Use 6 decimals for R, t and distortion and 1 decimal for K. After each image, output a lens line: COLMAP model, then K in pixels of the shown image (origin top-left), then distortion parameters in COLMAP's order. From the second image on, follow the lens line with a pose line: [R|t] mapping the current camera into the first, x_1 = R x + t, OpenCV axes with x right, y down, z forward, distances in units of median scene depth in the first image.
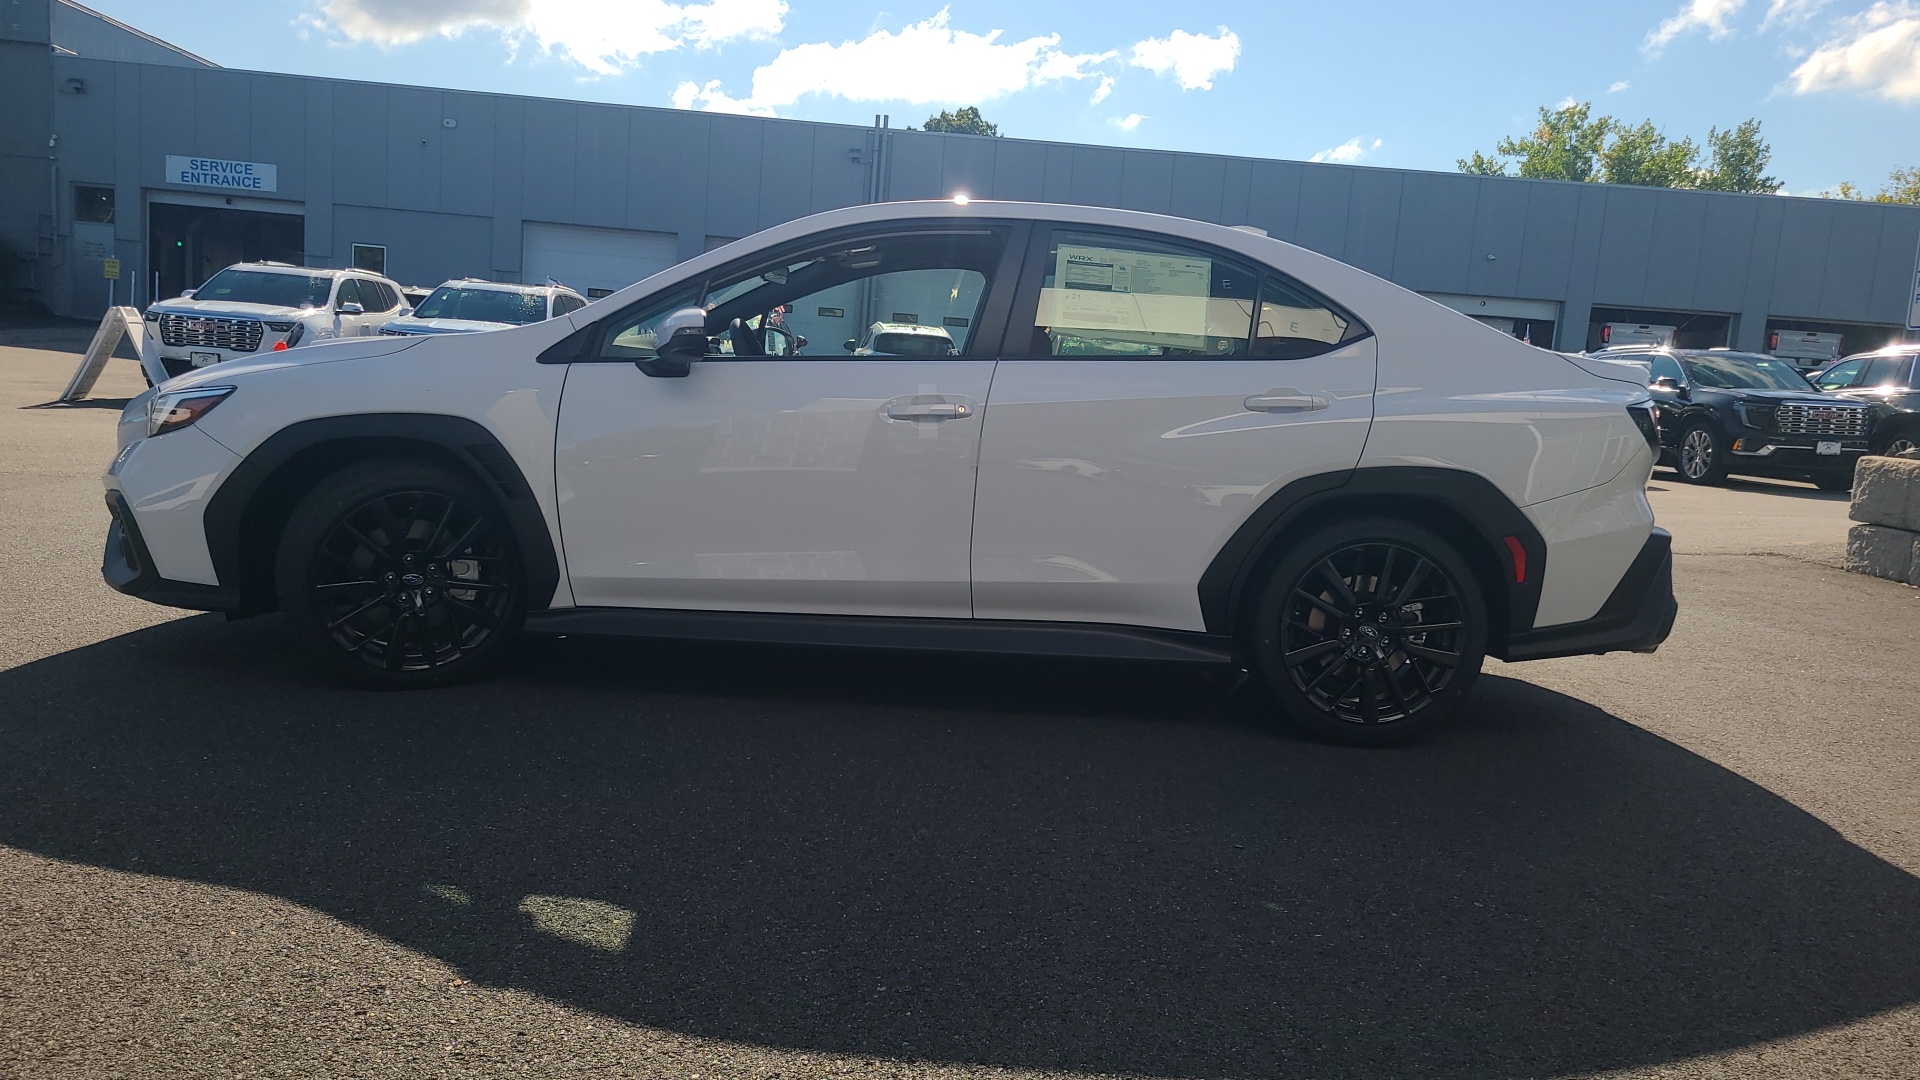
lens RADIAL K [[1460.8, 0, 939.9], [0, 1460.8, 529.9], [0, 0, 1]] dist [0.064225, -0.028687]
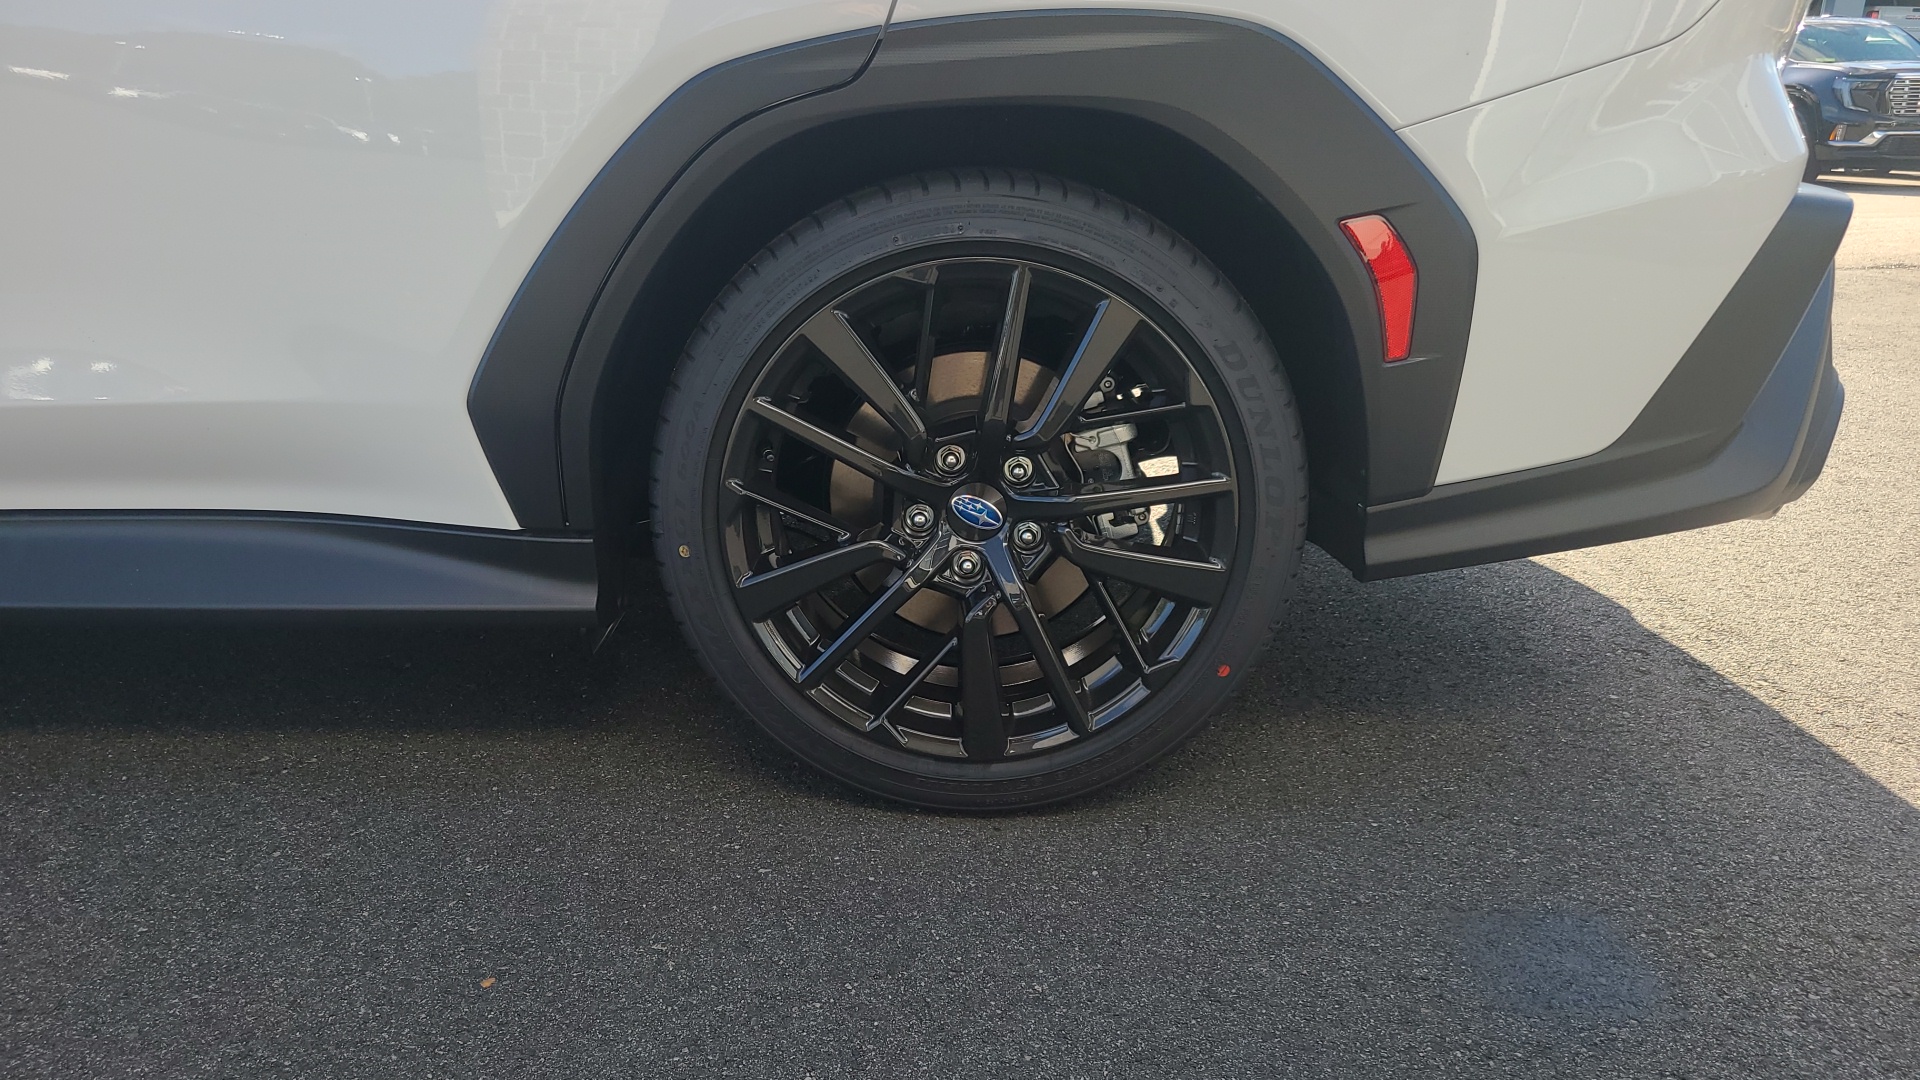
lens RADIAL K [[1460.8, 0, 912.1], [0, 1460.8, 540.4], [0, 0, 1]] dist [0.064225, -0.028687]
pose [[0.998511, -0.032092, -0.044122, 0.291165], [0.039128, 0.984805, 0.169198, 0.015039], [0.038021, -0.170673, 0.984594, 0.643480]]
